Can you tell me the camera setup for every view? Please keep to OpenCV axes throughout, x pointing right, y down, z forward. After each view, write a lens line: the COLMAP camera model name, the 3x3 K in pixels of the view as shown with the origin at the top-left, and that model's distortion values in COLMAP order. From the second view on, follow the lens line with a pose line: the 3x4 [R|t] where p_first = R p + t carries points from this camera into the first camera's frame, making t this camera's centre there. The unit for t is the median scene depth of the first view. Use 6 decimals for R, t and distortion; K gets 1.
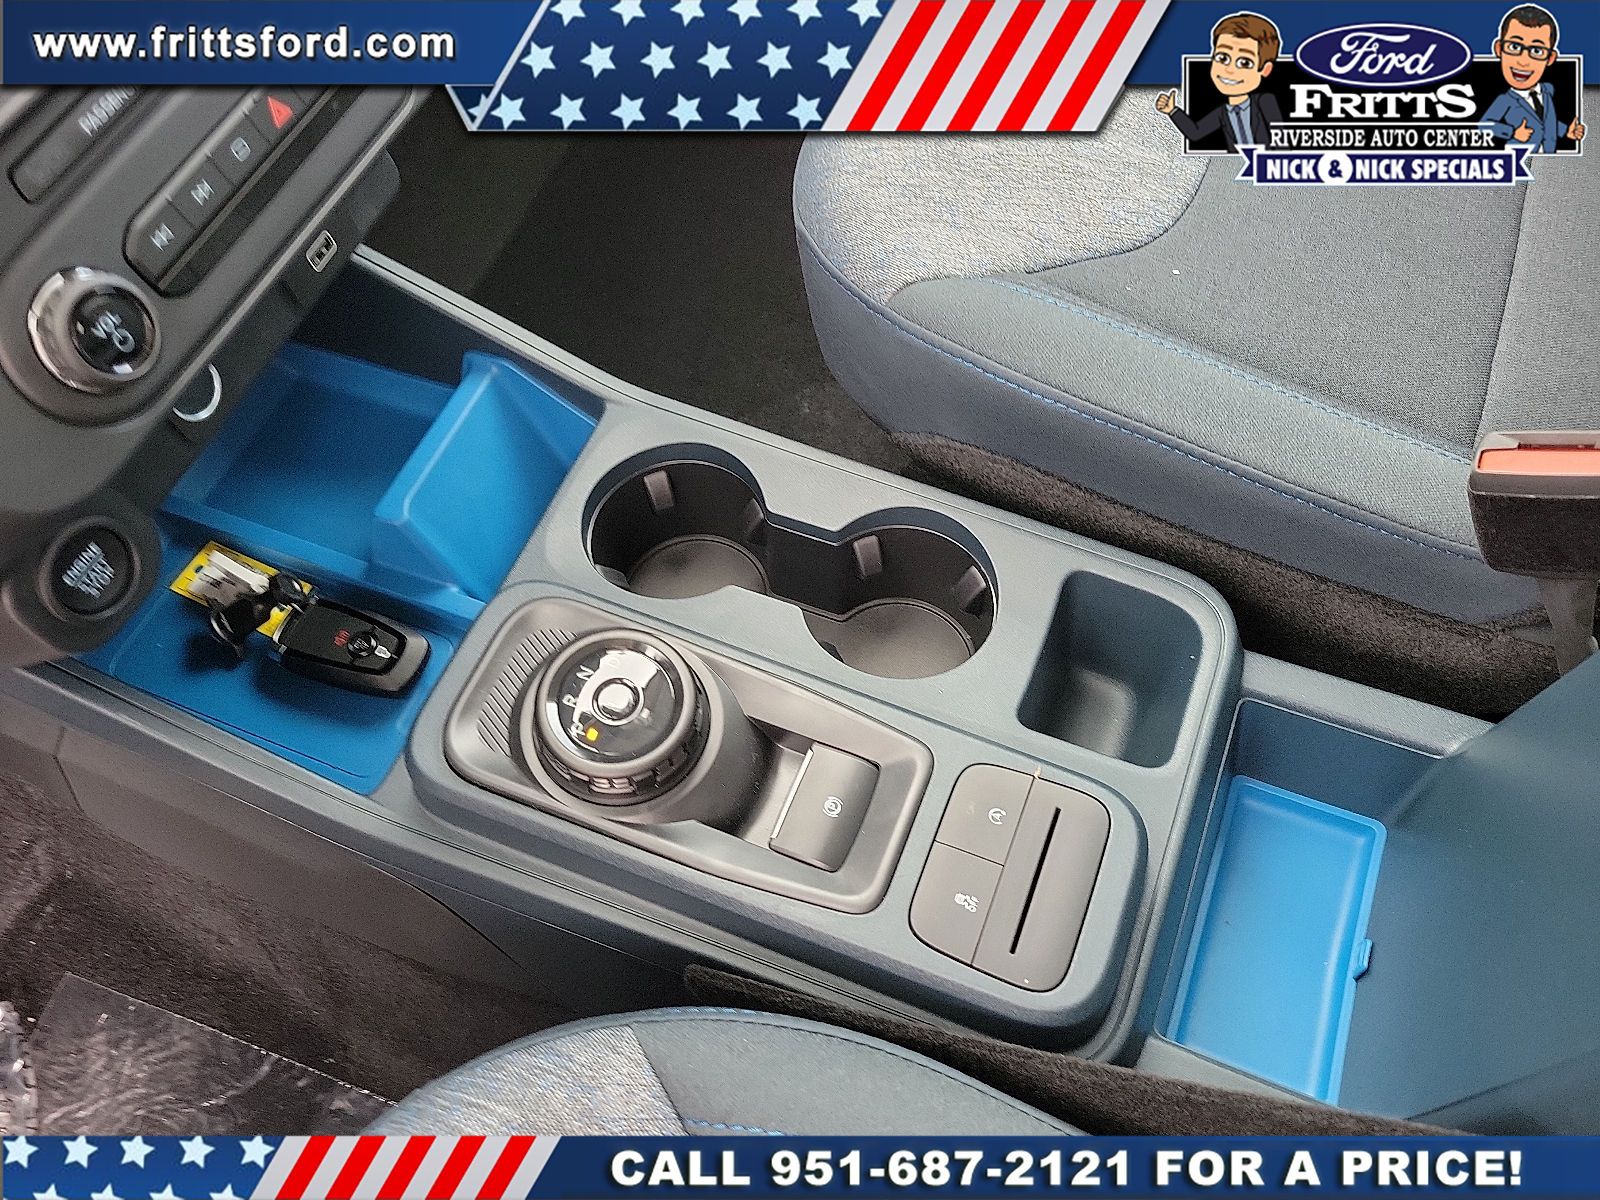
lens RADIAL K [[1214.6, 0, 779.3], [0, 1214.6, 597.8], [0, 0, 1]] dist [0.005592, 0.001409]
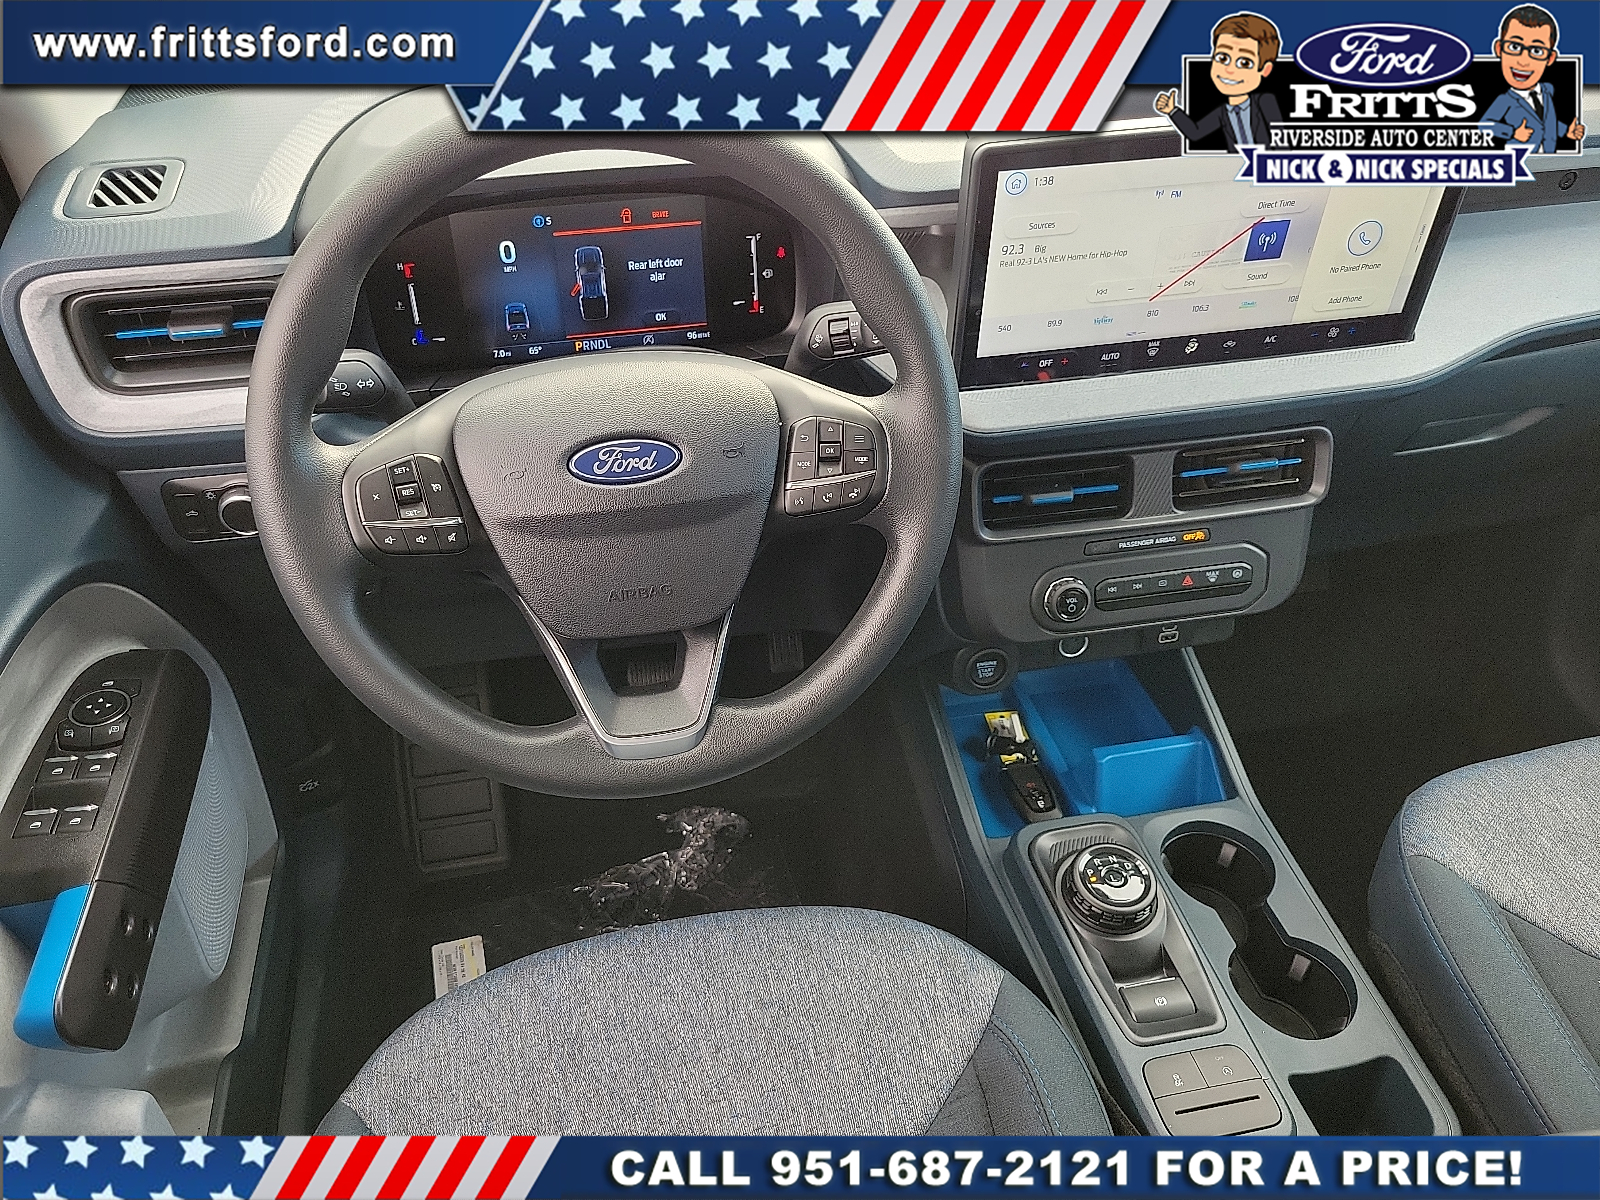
lens RADIAL K [[1214.6, 0, 779.3], [0, 1214.6, 597.8], [0, 0, 1]] dist [0.005592, 0.001409]
pose [[0.567324, 0.563026, -0.600953, 0.367838], [-0.726711, 0.685548, -0.043762, 0.192454], [0.387343, 0.461547, 0.798085, -0.746492]]
